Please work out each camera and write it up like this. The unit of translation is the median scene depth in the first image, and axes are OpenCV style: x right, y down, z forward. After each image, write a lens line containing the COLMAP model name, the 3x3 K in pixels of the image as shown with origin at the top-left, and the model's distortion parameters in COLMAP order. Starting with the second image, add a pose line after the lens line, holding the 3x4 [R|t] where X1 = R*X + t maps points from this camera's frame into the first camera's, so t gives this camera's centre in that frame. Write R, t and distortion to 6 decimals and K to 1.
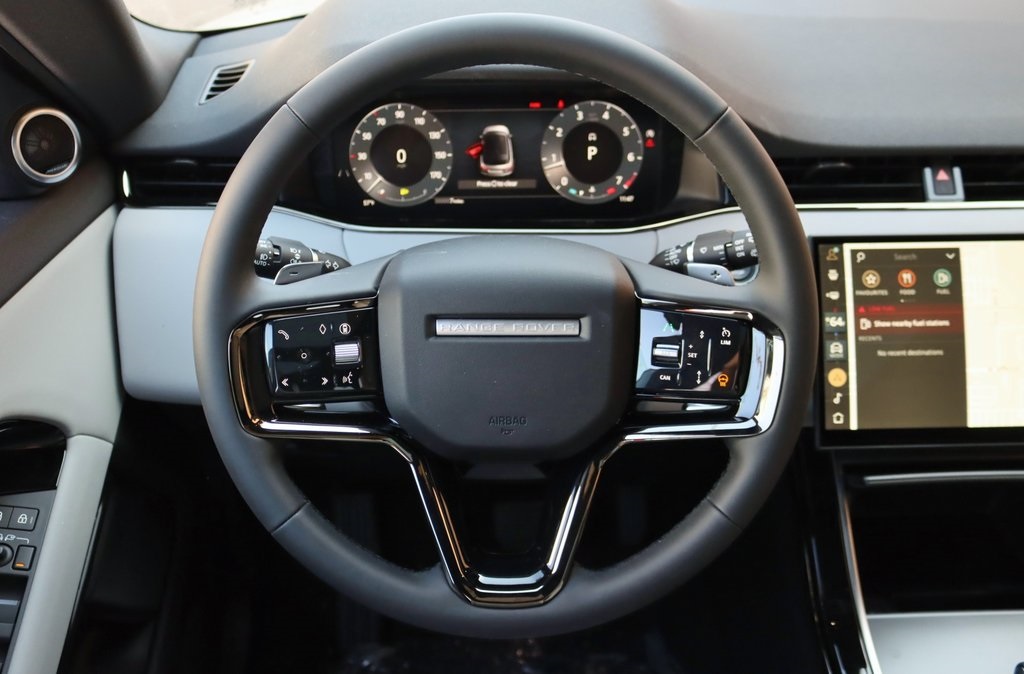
lens RADIAL K [[1011.6, 0, 512.0], [0, 1011.6, 337.0], [0, 0, 1]] dist [0.007228, 0.016783]
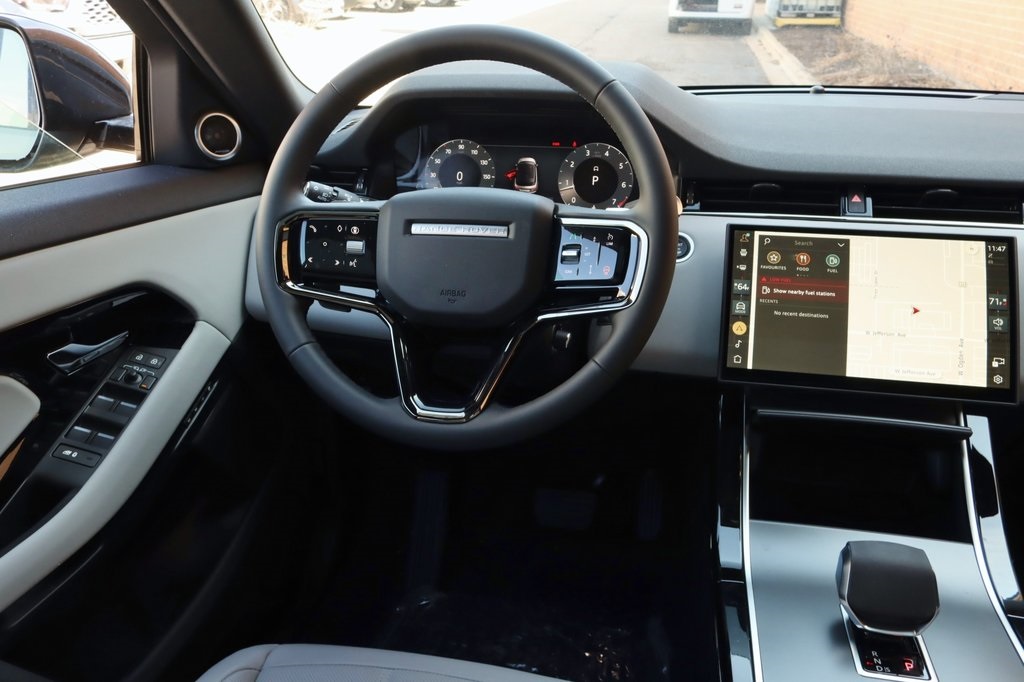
lens RADIAL K [[855.8, 0, 512.0], [0, 855.8, 341.0], [0, 0, 1]] dist [0.015589, 0.009045]
pose [[0.970540, 0.081198, -0.226844, 0.287079], [-0.120565, 0.978818, -0.165466, 0.269104], [0.208603, 0.187941, 0.959772, -0.101791]]
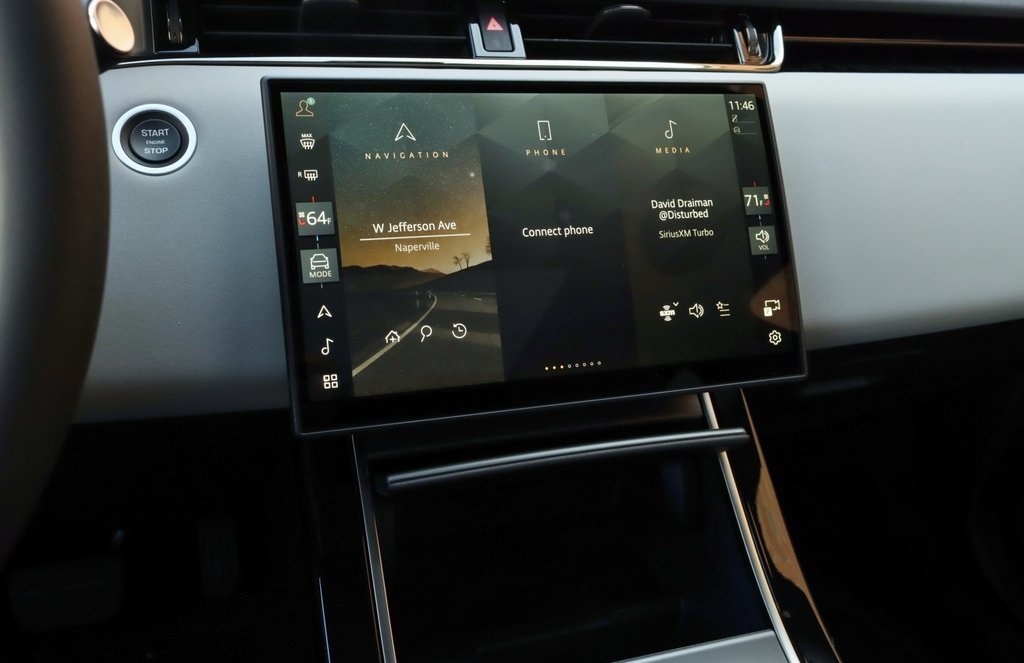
lens RADIAL K [[807.8, 0, 497.8], [0, 807.8, 328.9], [0, 0, 1]] dist [-0.001414, -0.000380]
pose [[0.964793, -0.068054, 0.254055, 0.296695], [0.080696, 0.995949, -0.039665, 0.076123], [-0.250326, 0.058770, 0.966376, 0.520434]]
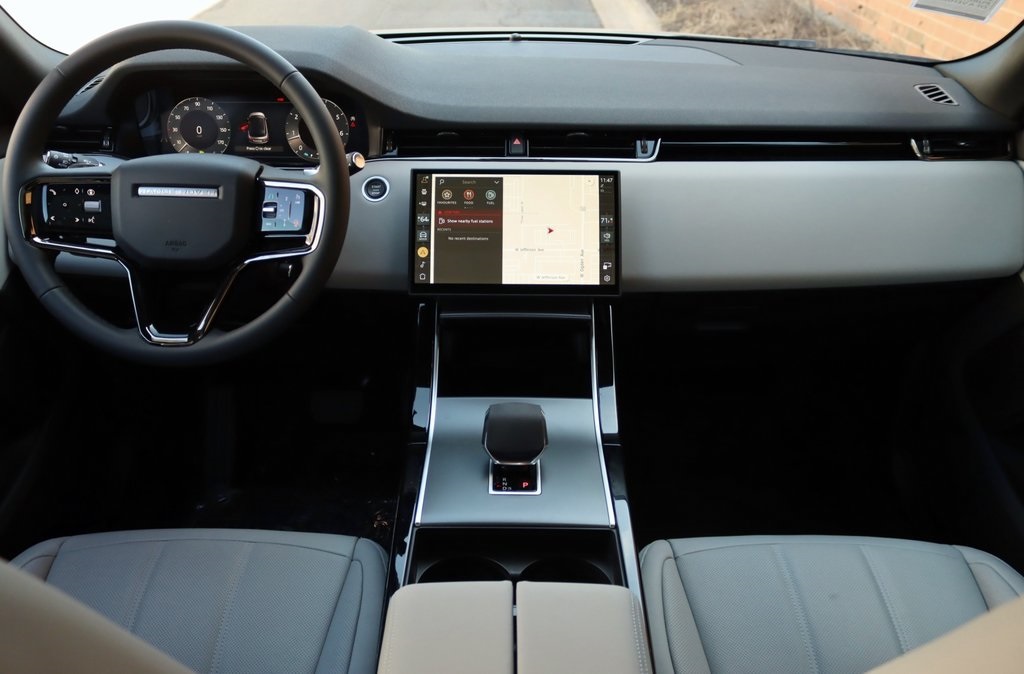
lens RADIAL K [[882.7, 0, 512.0], [0, 882.7, 337.0], [0, 0, 1]] dist [0.025360, 0.008031]
pose [[0.998222, 0.021722, -0.055498, 0.546275], [-0.025777, 0.996967, -0.073439, 0.278833], [0.053735, 0.074739, 0.995754, -0.417752]]
